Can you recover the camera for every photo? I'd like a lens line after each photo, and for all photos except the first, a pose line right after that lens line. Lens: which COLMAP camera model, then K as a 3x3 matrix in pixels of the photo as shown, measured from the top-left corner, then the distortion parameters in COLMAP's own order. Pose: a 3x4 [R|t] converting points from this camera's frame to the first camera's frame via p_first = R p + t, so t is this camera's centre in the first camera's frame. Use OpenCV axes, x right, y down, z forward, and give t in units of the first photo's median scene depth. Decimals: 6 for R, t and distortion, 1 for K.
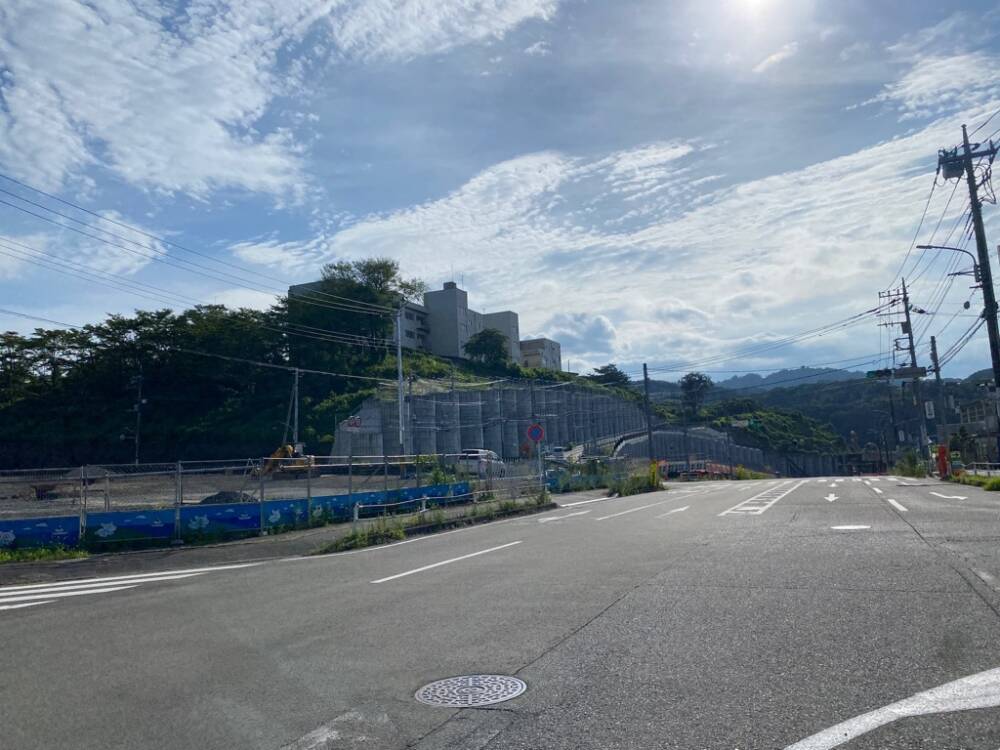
lens RADIAL K [[774.2, 0, 507.2], [0, 774.2, 370.1], [0, 0, 1]] dist [0.011593, -0.021462]
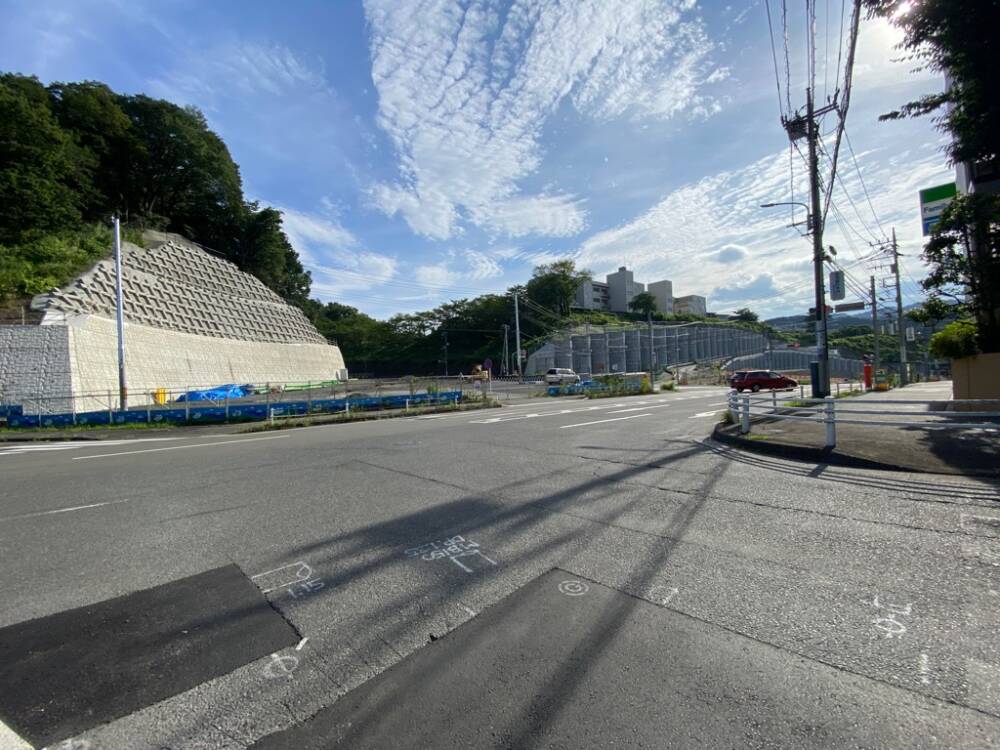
lens RADIAL K [[404.5, 0, 477.1], [0, 404.5, 386.1], [0, 0, 1]] dist [-0.008460, -0.000727]
pose [[0.882225, 0.014155, -0.470615, 0.094739], [0.060246, 0.987937, 0.142654, 0.000121], [0.466957, -0.154206, 0.870730, 0.044478]]
